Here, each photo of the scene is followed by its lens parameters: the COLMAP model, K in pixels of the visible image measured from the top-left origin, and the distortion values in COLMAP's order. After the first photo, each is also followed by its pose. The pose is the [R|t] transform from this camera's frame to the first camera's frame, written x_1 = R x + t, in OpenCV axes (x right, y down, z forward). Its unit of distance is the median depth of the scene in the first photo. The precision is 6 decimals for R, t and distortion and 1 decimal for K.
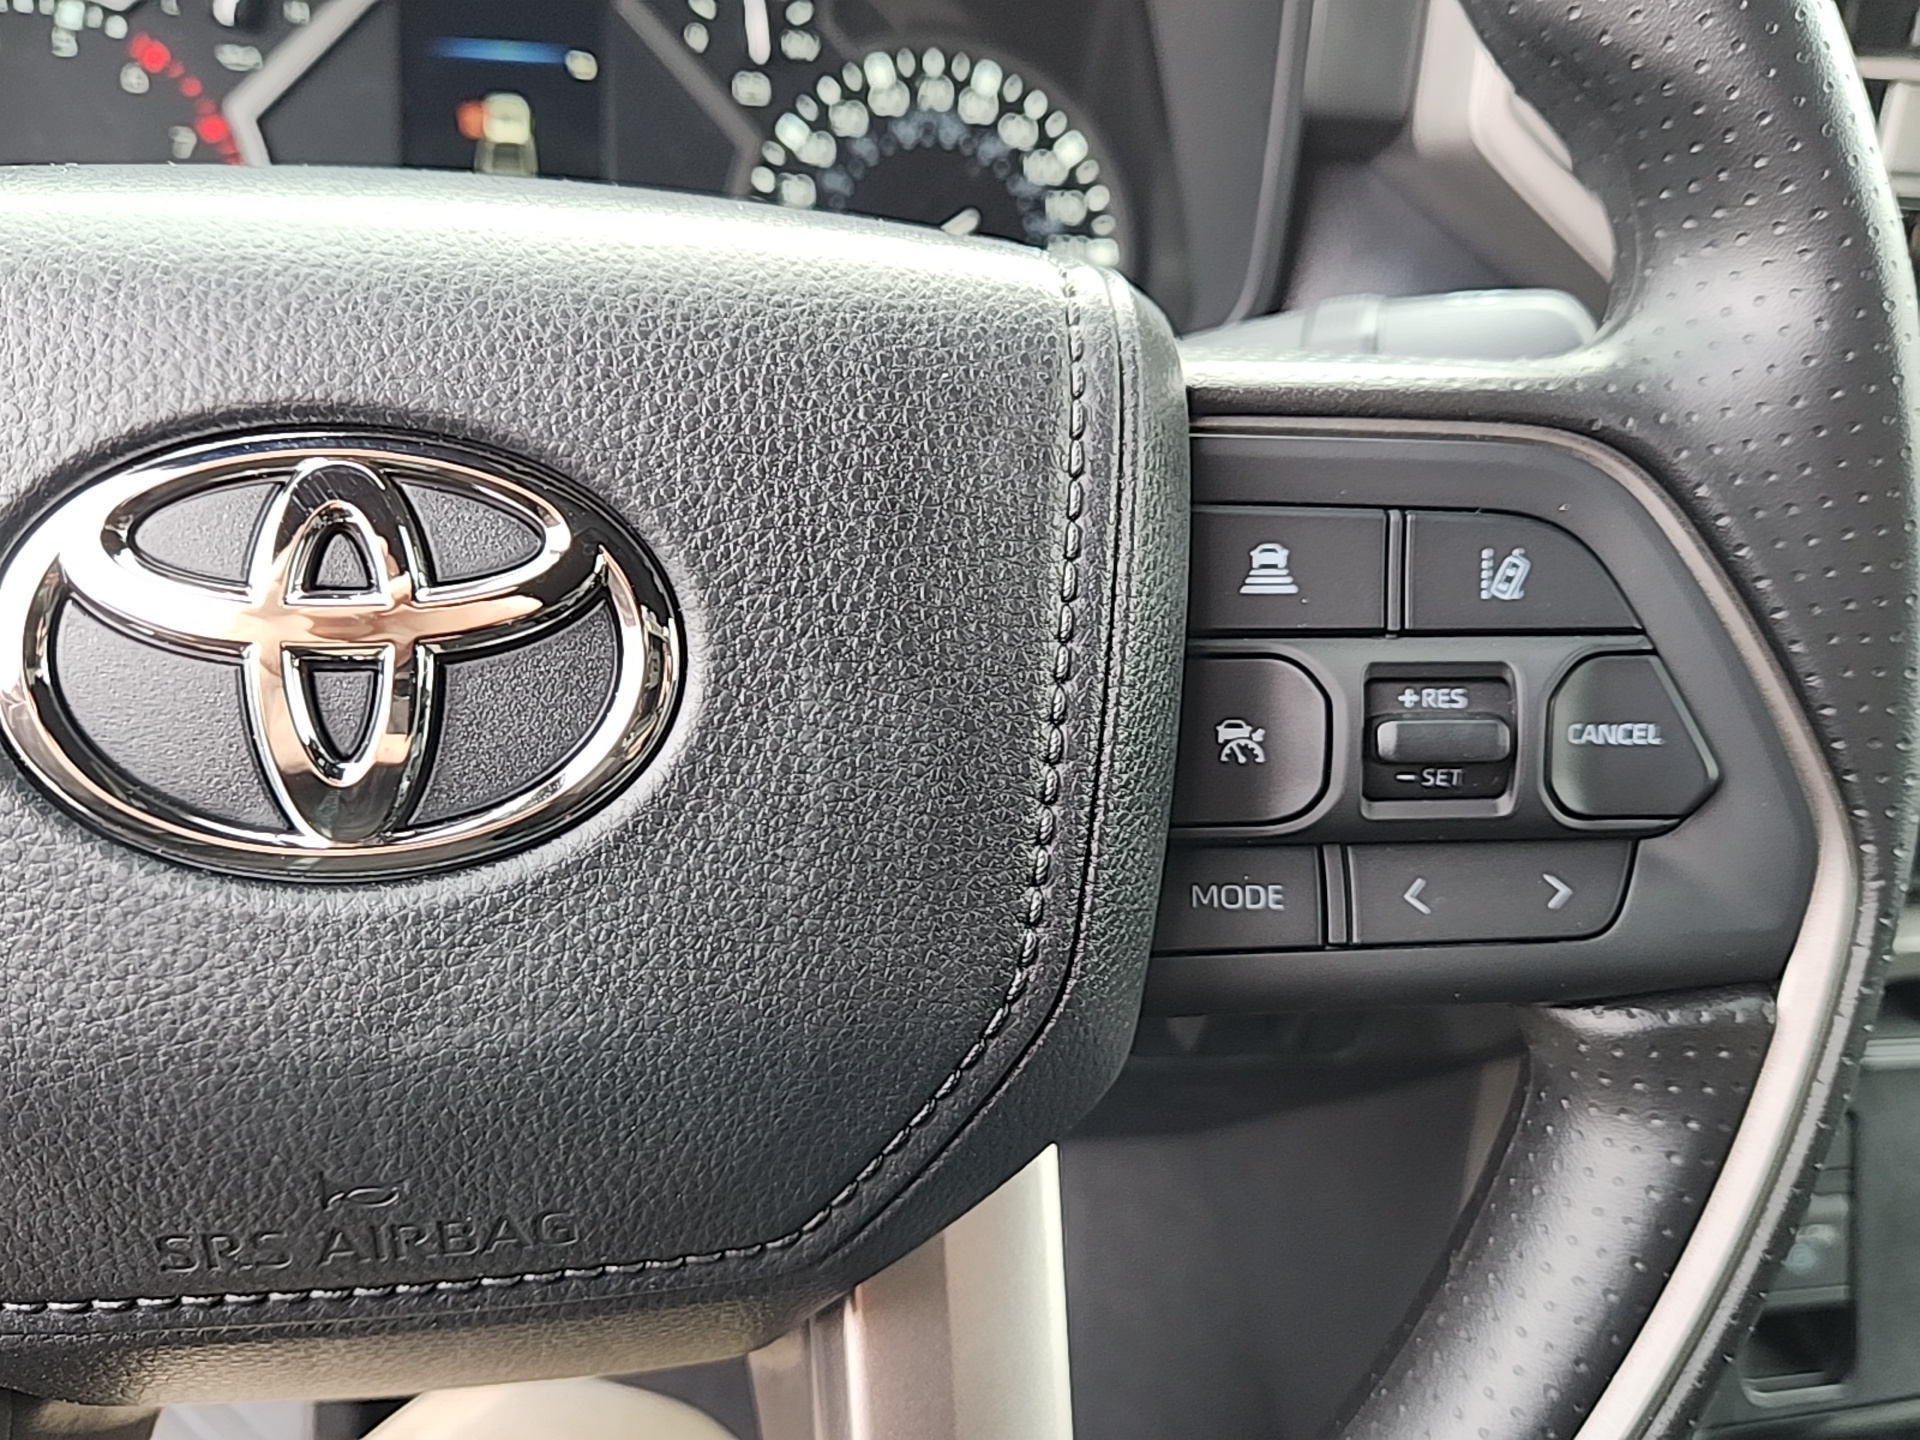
lens RADIAL K [[1758.4, 0, 996.6], [0, 1758.4, 648.3], [0, 0, 1]] dist [0.067151, -0.063346]
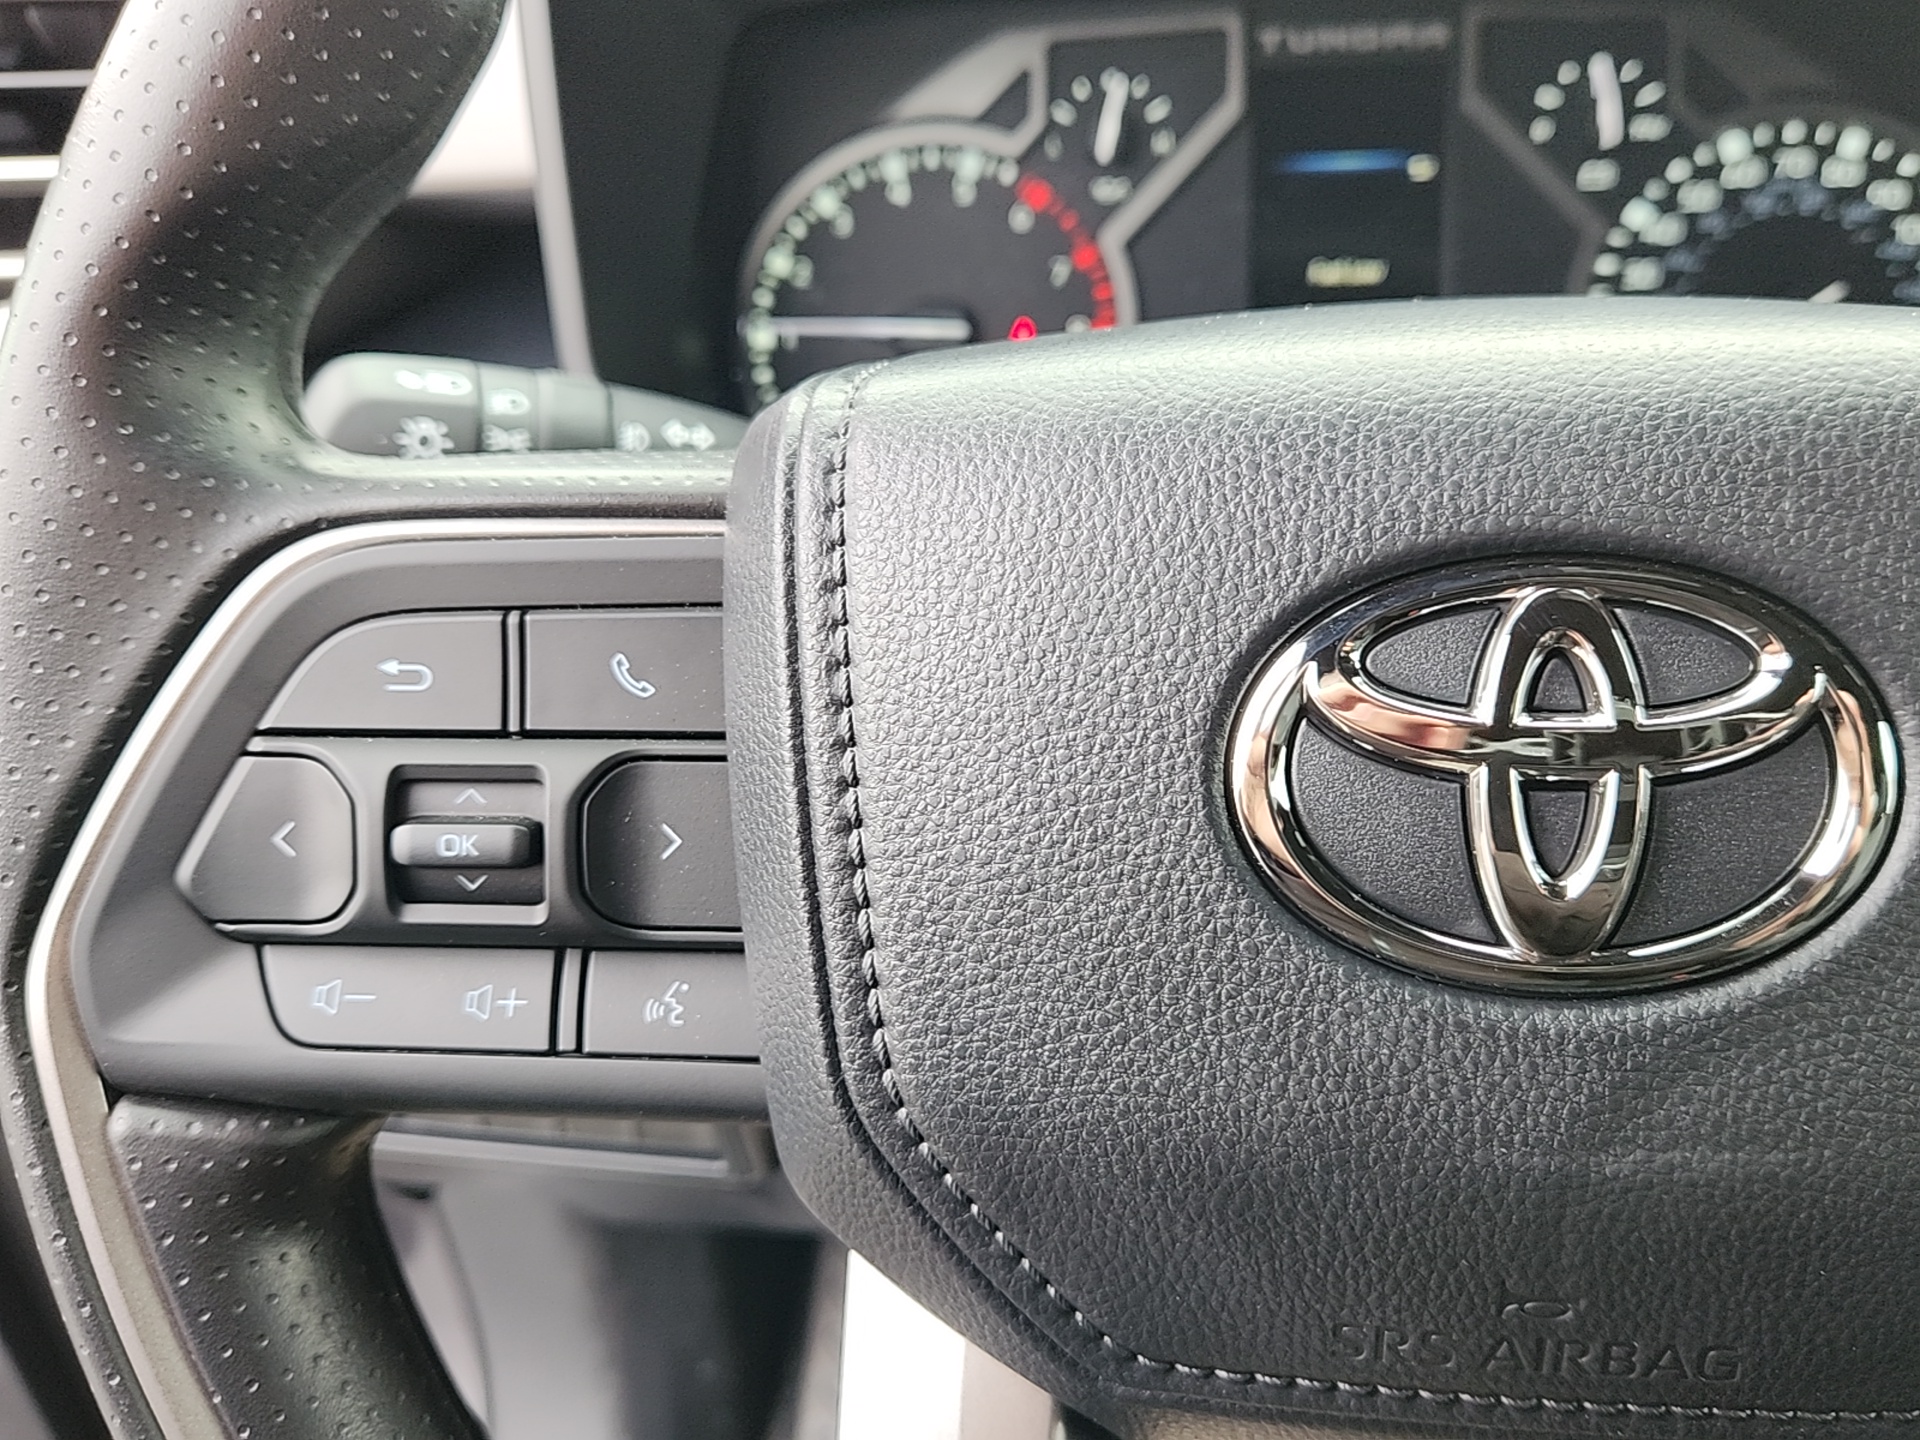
lens RADIAL K [[1758.4, 0, 1029.2], [0, 1758.4, 645.1], [0, 0, 1]] dist [0.067151, -0.063346]
pose [[0.952572, 0.001787, -0.304307, -0.339582], [-0.014319, 0.999138, -0.038955, -0.026820], [0.303975, 0.041465, 0.951777, -0.069288]]
